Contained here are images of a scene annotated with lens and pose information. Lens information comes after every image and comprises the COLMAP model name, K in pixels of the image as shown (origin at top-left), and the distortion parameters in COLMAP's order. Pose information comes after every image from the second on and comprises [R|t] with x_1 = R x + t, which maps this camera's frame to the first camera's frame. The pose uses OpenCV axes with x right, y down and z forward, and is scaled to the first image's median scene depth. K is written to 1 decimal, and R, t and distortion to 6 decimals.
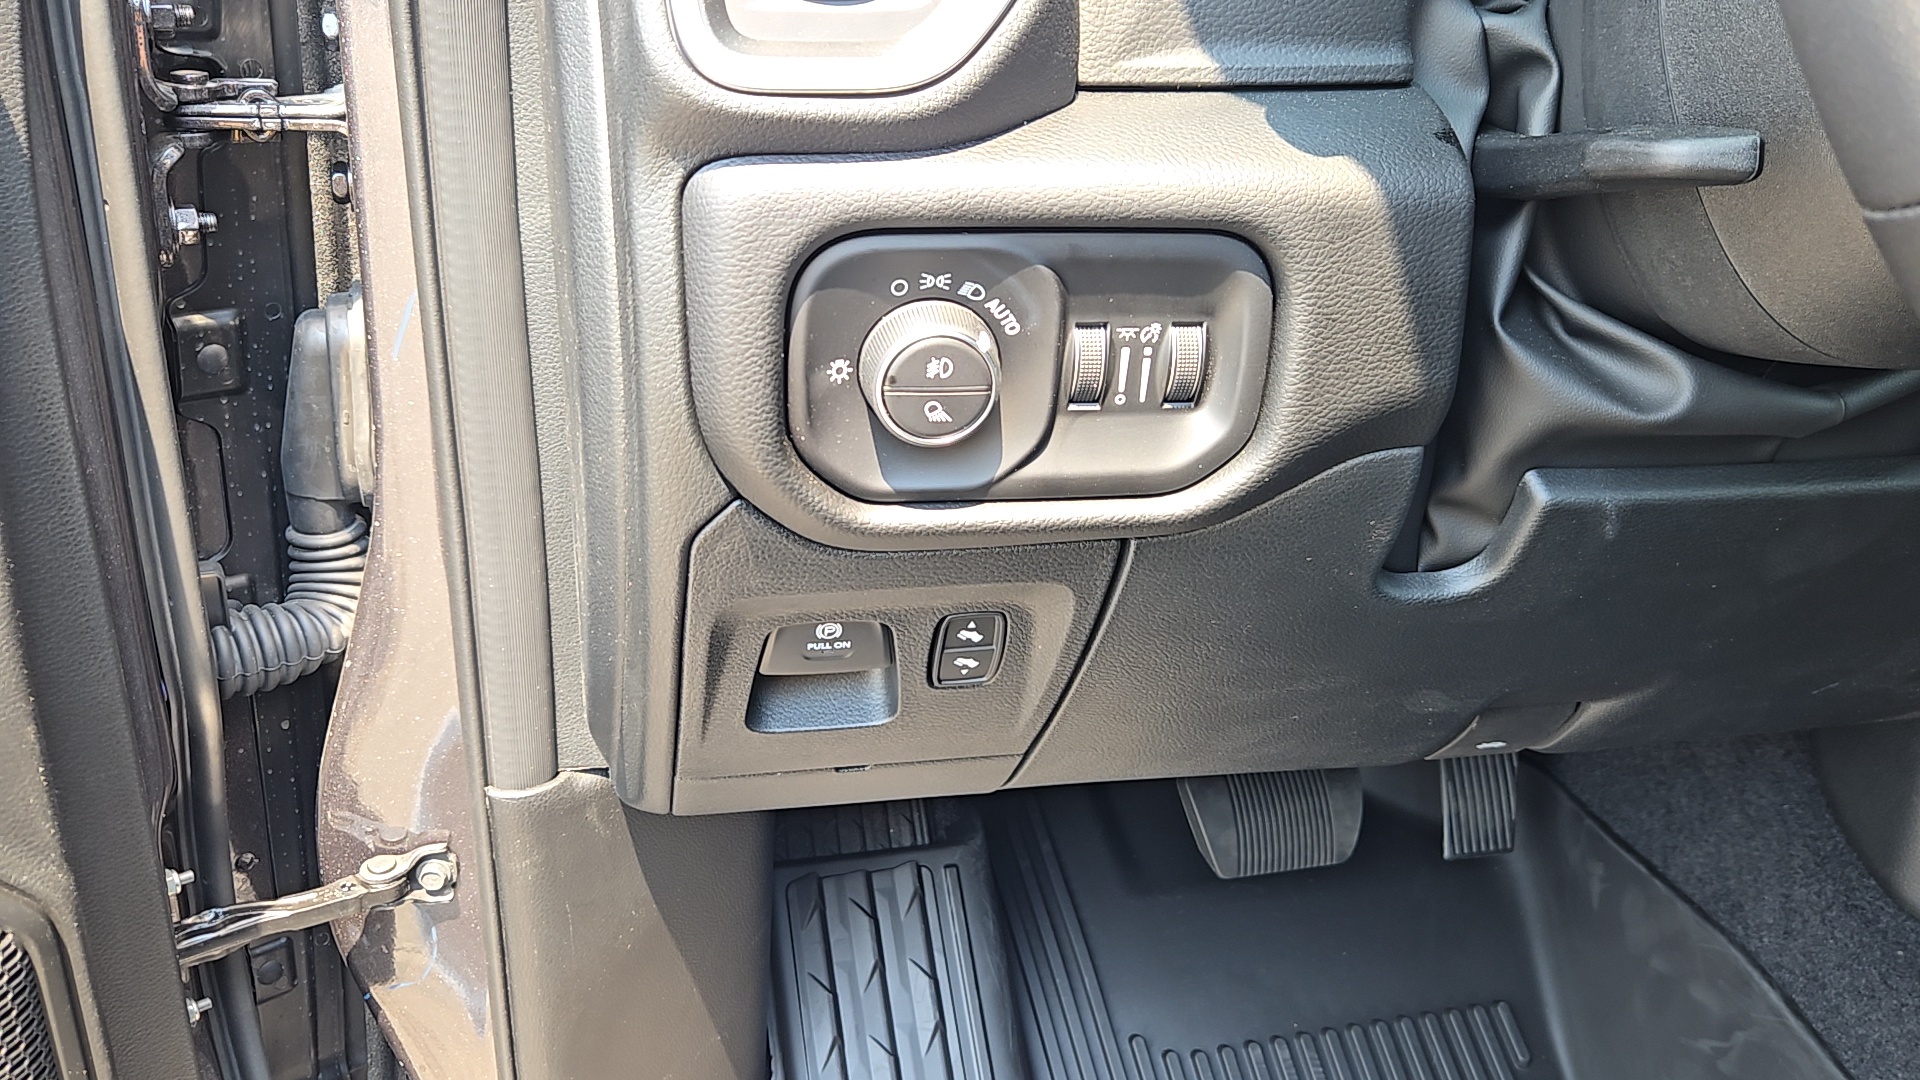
lens RADIAL K [[1614.4, 0, 953.2], [0, 1614.4, 531.3], [0, 0, 1]] dist [0.016398, -0.020054]
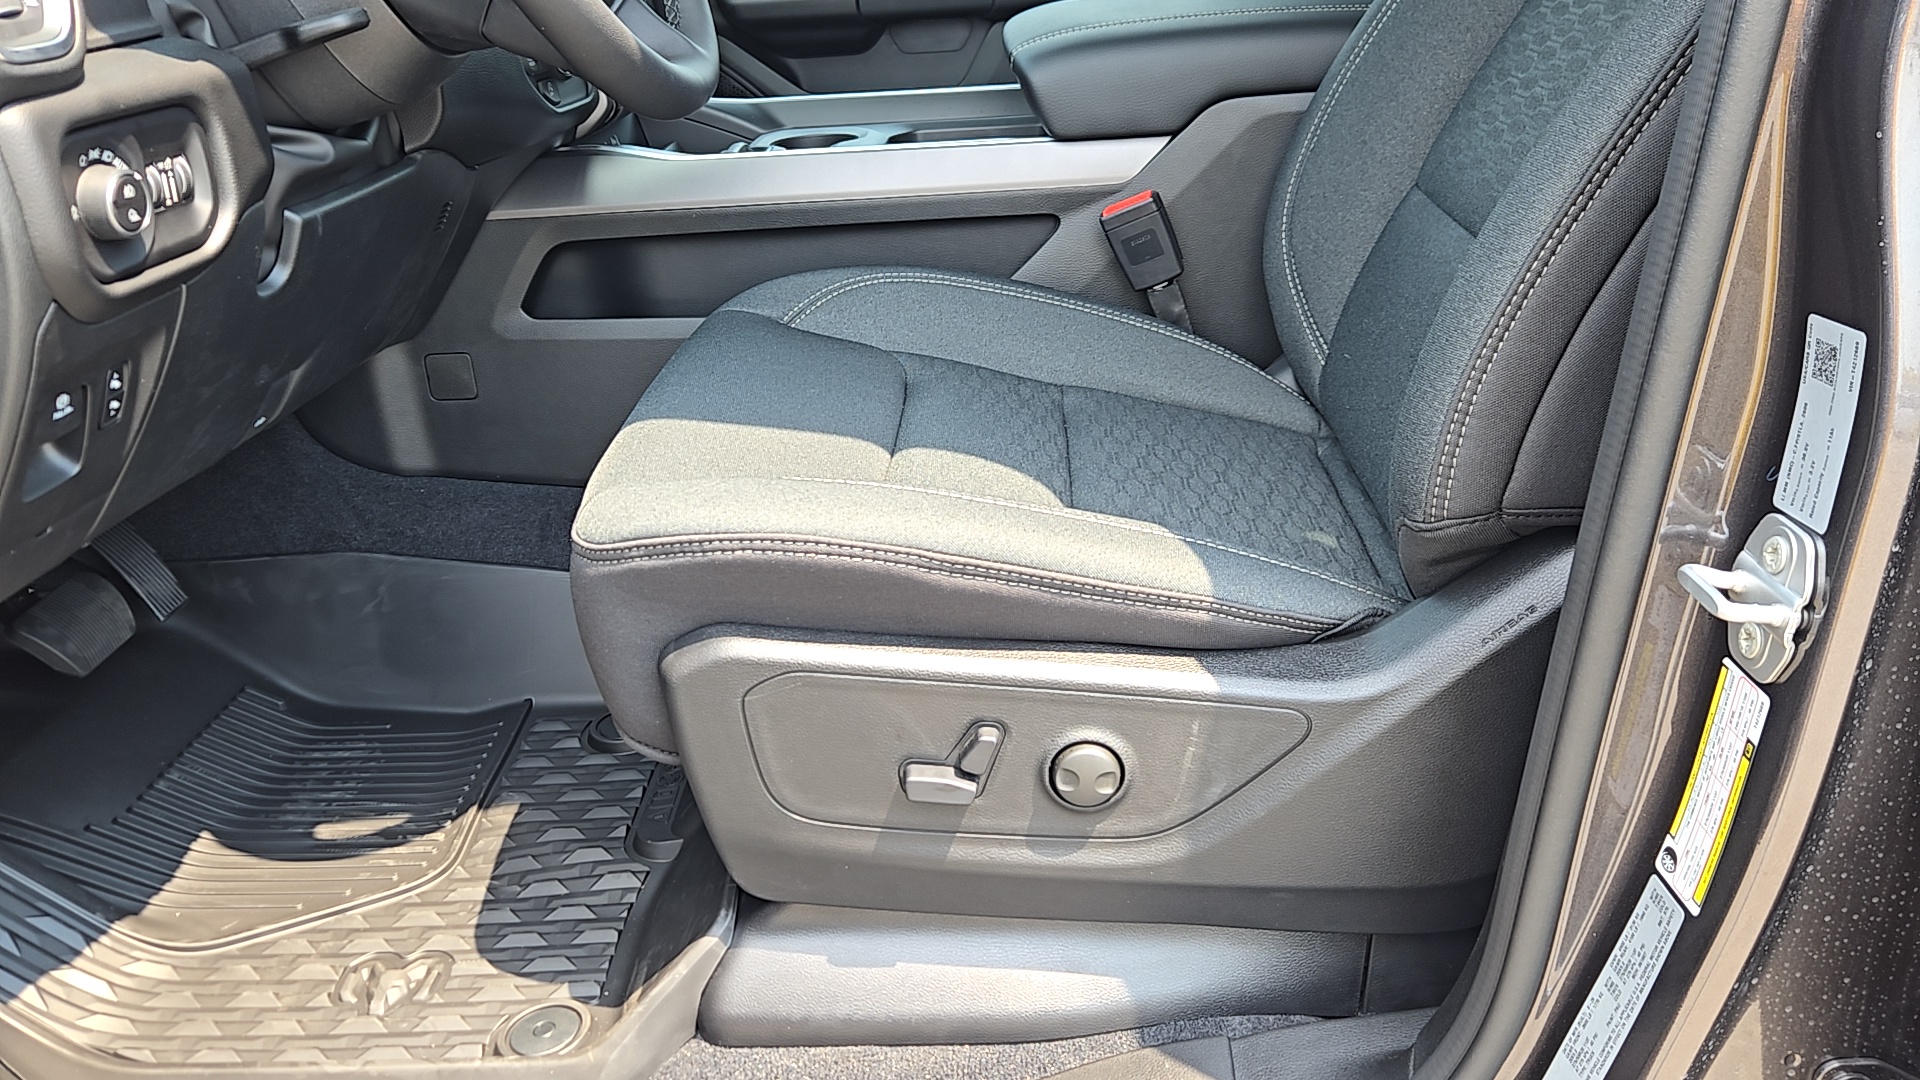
lens RADIAL K [[1614.4, 0, 953.2], [0, 1614.4, 531.3], [0, 0, 1]] dist [0.016398, -0.020054]
pose [[0.295755, -0.417473, 0.859212, -1.327883], [0.463260, 0.849286, 0.253188, 0.181774], [-0.835415, 0.323157, 0.444579, -0.486541]]
